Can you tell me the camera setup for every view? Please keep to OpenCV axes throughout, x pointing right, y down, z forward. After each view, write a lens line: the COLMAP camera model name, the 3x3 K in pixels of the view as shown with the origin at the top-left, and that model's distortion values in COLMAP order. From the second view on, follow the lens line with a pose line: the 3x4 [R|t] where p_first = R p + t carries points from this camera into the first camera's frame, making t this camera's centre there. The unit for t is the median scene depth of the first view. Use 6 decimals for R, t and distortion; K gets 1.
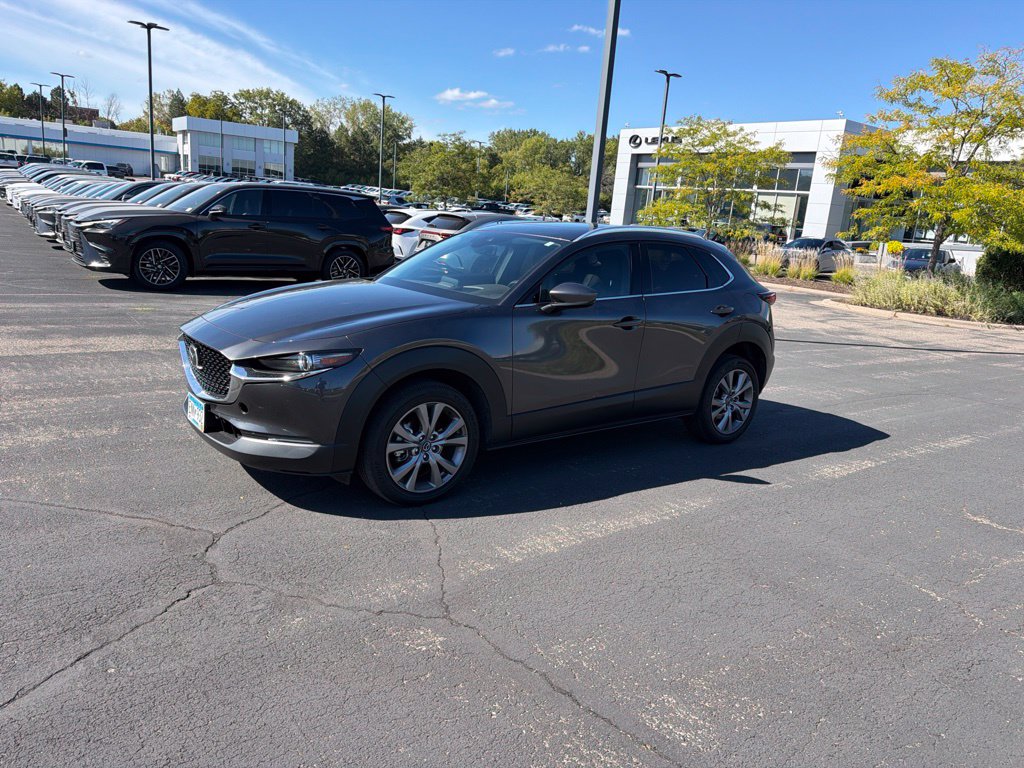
lens RADIAL K [[718.5, 0, 514.2], [0, 718.5, 388.0], [0, 0, 1]] dist [0.050484, -0.065829]
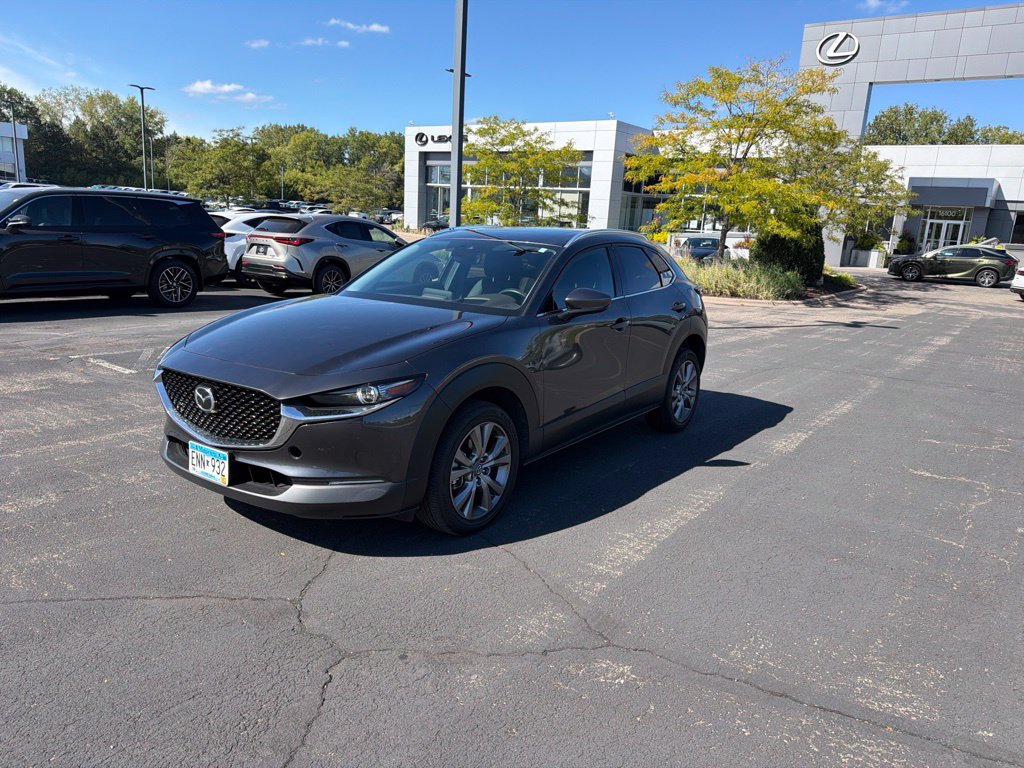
lens RADIAL K [[718.5, 0, 515.6], [0, 718.5, 385.3], [0, 0, 1]] dist [0.050484, -0.065829]
pose [[0.955070, -0.091305, 0.281965, -0.218945], [0.091239, 0.995739, 0.013393, -0.024946], [-0.281986, 0.012935, 0.959331, 0.049766]]
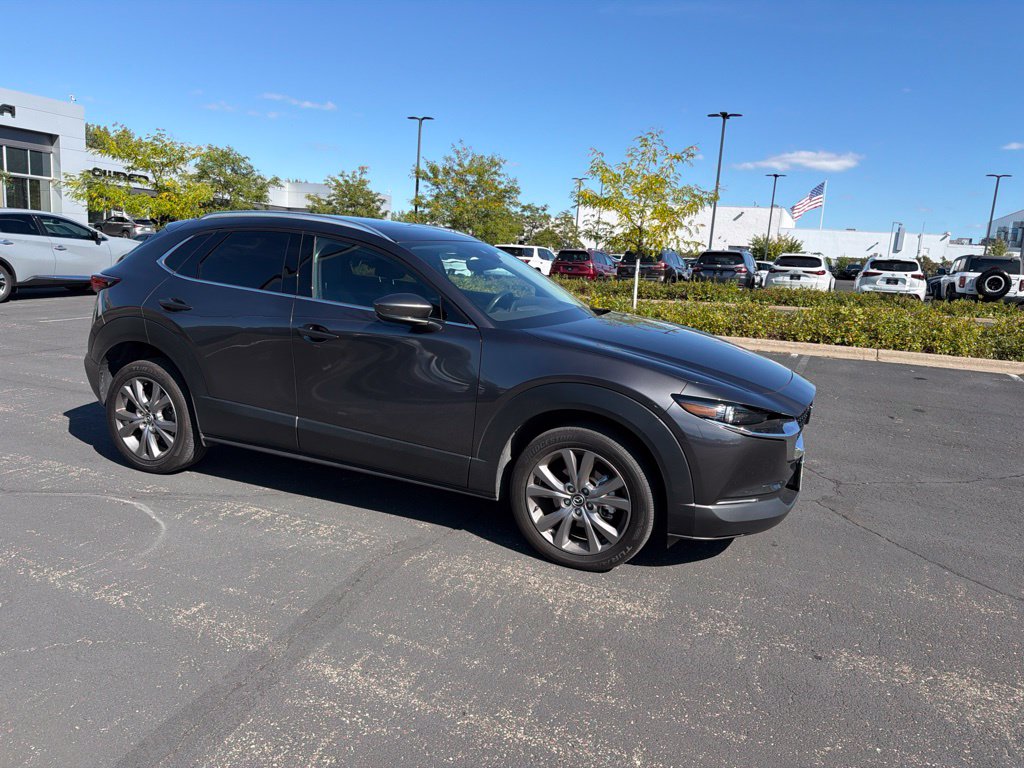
lens RADIAL K [[718.5, 0, 512.8], [0, 718.5, 387.2], [0, 0, 1]] dist [0.050484, -0.065829]
pose [[-0.484208, -0.268474, 0.832745, -0.686087], [0.105674, 0.926848, 0.360258, -0.302897], [-0.868548, 0.262439, -0.420416, 1.144796]]
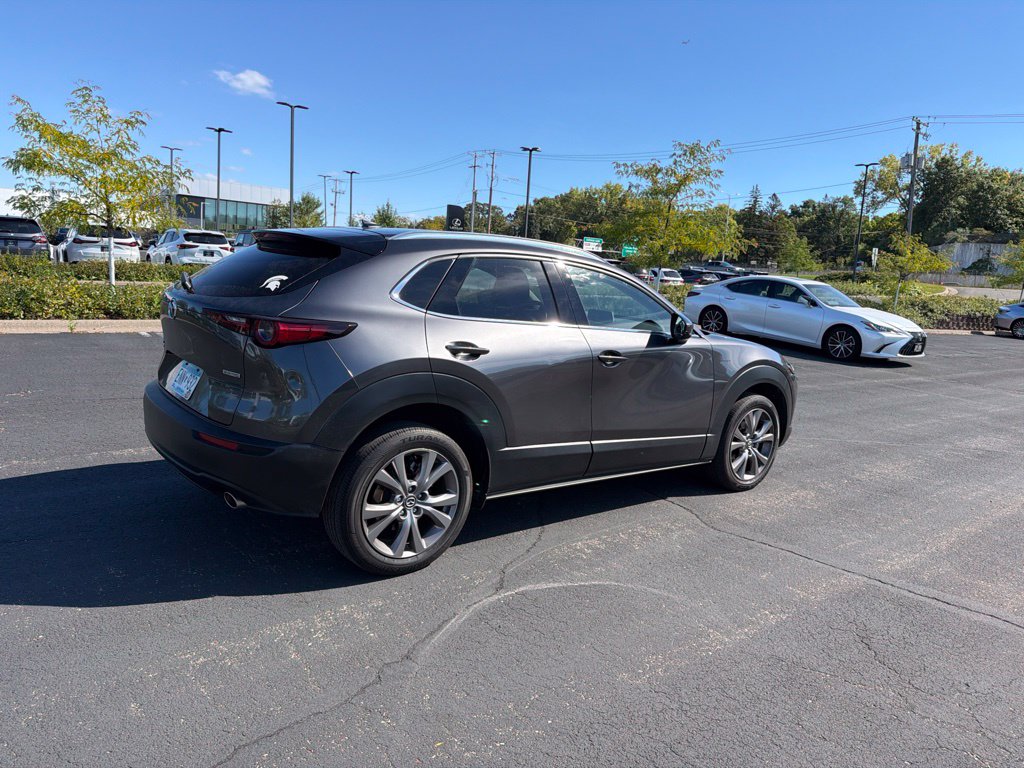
lens RADIAL K [[718.5, 0, 515.2], [0, 718.5, 389.3], [0, 0, 1]] dist [0.050484, -0.065829]
pose [[-0.987962, -0.144590, -0.054994, 0.065133], [-0.154607, 0.910907, 0.382550, -0.351486], [-0.005218, 0.386447, -0.922297, 1.645279]]
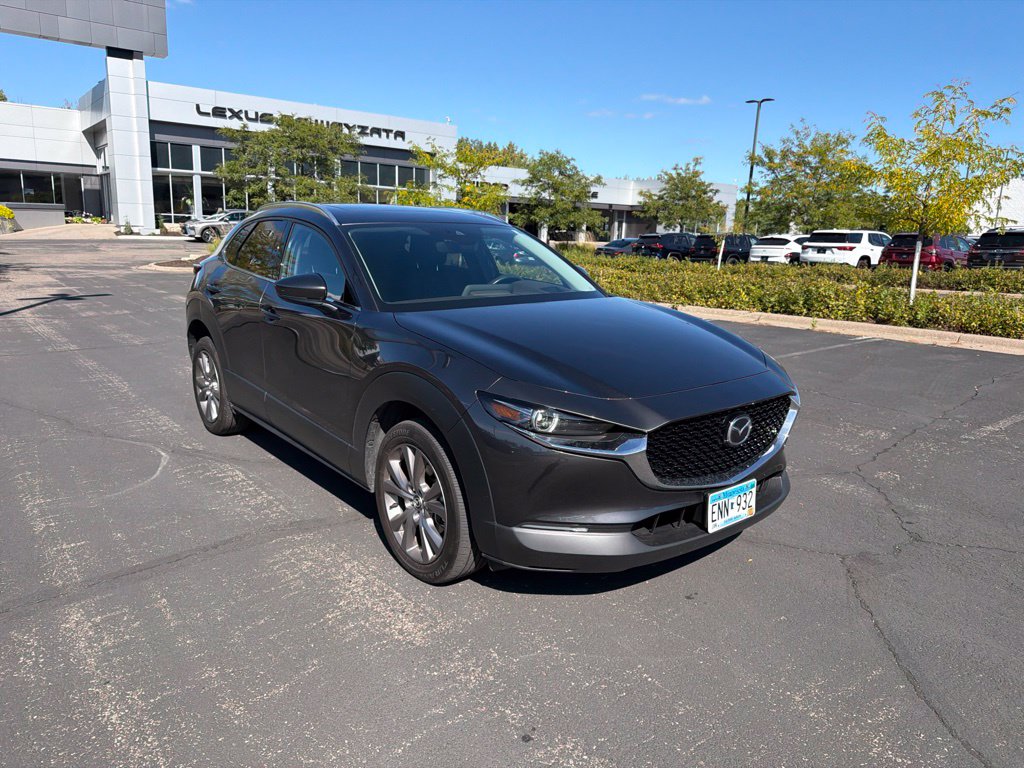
lens RADIAL K [[718.5, 0, 510.0], [0, 718.5, 388.1], [0, 0, 1]] dist [0.050484, -0.065829]
pose [[-0.022217, -0.292426, 0.956030, -0.733531], [0.205207, 0.934571, 0.290631, -0.223217], [-0.978466, 0.202641, 0.039244, 0.783383]]
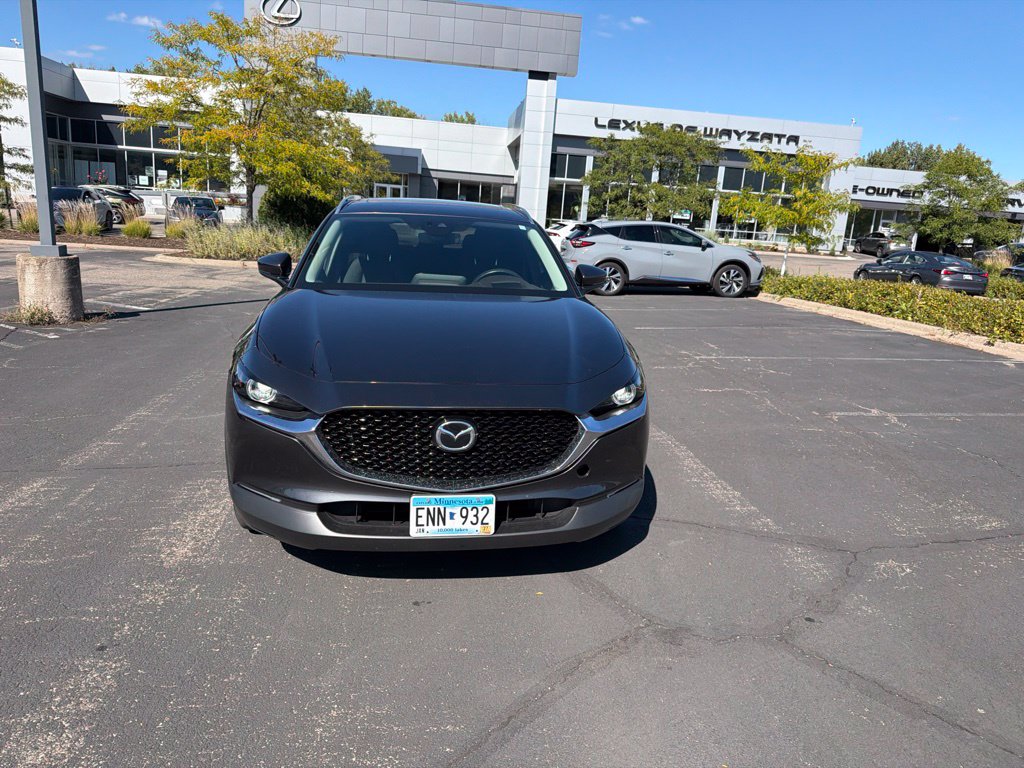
lens RADIAL K [[718.5, 0, 514.5], [0, 718.5, 386.8], [0, 0, 1]] dist [0.050484, -0.065829]
pose [[0.496073, -0.244733, 0.833077, -0.631288], [0.183025, 0.967371, 0.175198, -0.127622], [-0.848772, 0.065563, 0.524679, 0.398400]]
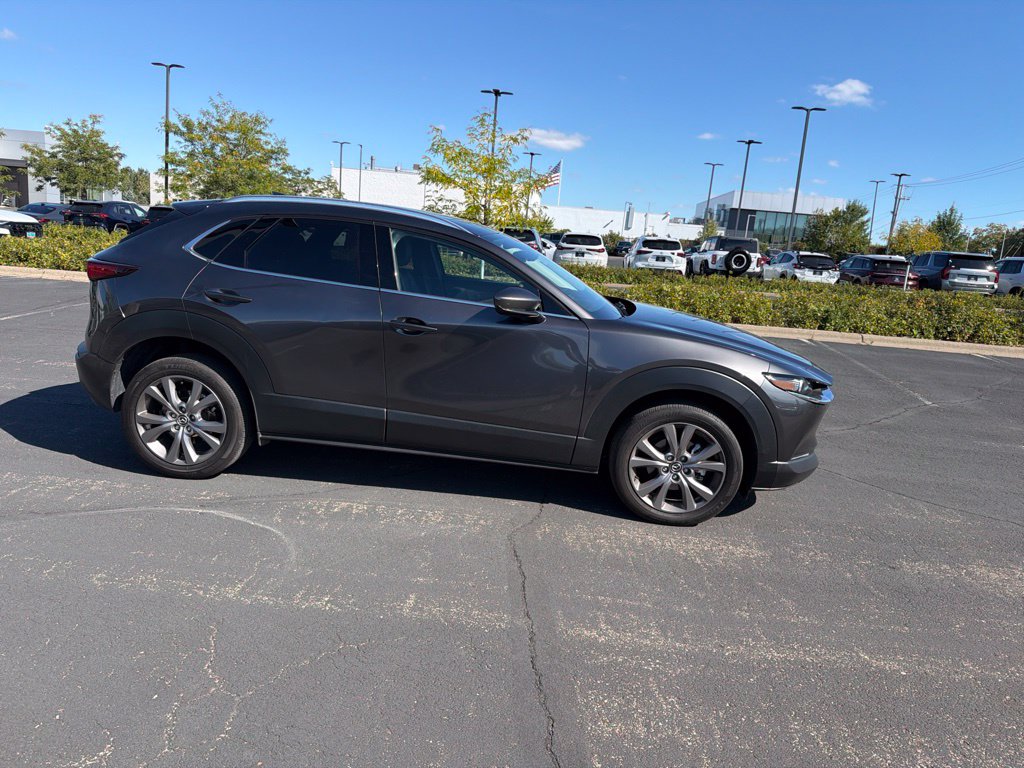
lens RADIAL K [[718.5, 0, 513.1], [0, 718.5, 394.0], [0, 0, 1]] dist [0.050484, -0.065829]
pose [[-0.743092, -0.277639, 0.608877, -0.535004], [0.012201, 0.904100, 0.427147, -0.354512], [-0.669079, 0.324838, -0.668442, 1.404075]]
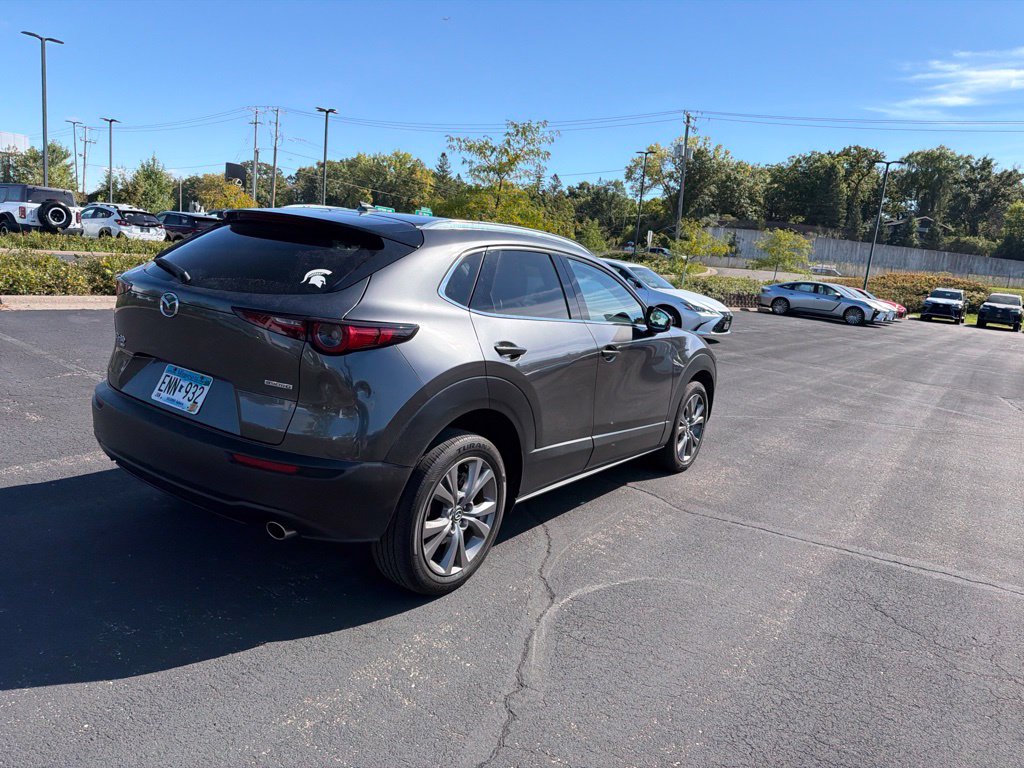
lens RADIAL K [[718.5, 0, 515.3], [0, 718.5, 391.9], [0, 0, 1]] dist [0.050484, -0.065829]
pose [[-0.932709, -0.114844, -0.341855, 0.251465], [-0.243642, 0.899553, 0.362549, -0.324358], [0.265880, 0.421443, -0.867002, 1.589468]]
